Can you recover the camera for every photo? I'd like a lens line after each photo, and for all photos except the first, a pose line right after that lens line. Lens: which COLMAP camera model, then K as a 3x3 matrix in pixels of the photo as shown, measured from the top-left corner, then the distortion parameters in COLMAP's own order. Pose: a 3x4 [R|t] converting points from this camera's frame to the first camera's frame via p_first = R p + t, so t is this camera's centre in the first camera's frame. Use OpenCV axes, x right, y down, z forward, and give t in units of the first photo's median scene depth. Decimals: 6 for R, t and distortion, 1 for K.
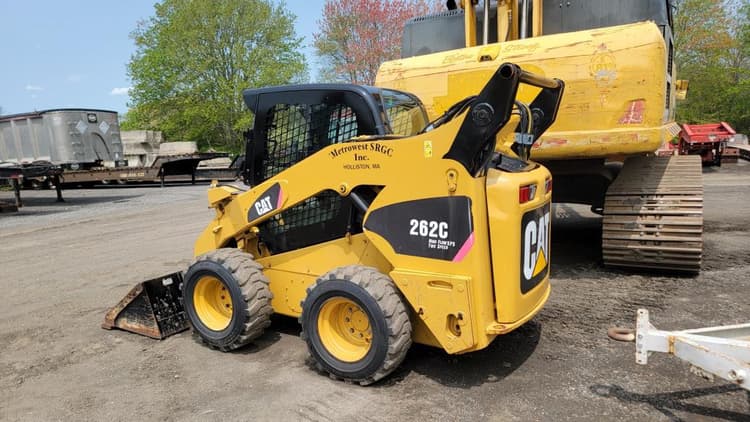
lens RADIAL K [[520.3, 0, 374.8], [0, 520.3, 208.3], [0, 0, 1]] dist [-0.000558, -0.002732]
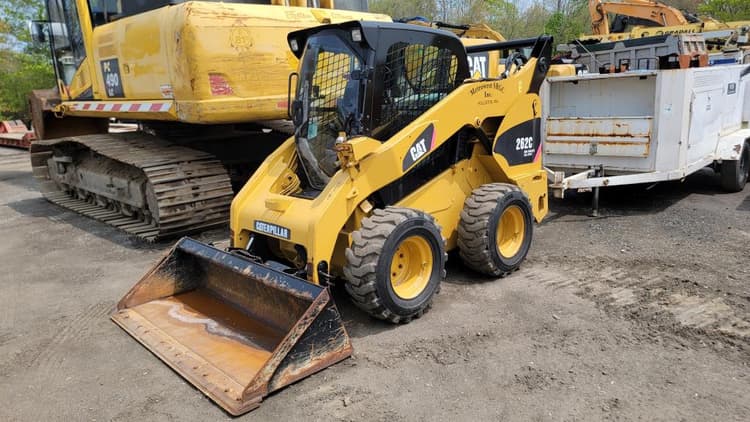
lens RADIAL K [[520.3, 0, 370.0], [0, 520.3, 213.6], [0, 0, 1]] dist [-0.000558, -0.002732]
pose [[0.289615, -0.195203, 0.937027, -1.264734], [0.169506, 0.973969, 0.150509, -0.054347], [-0.942014, 0.115242, 0.315164, 0.874268]]
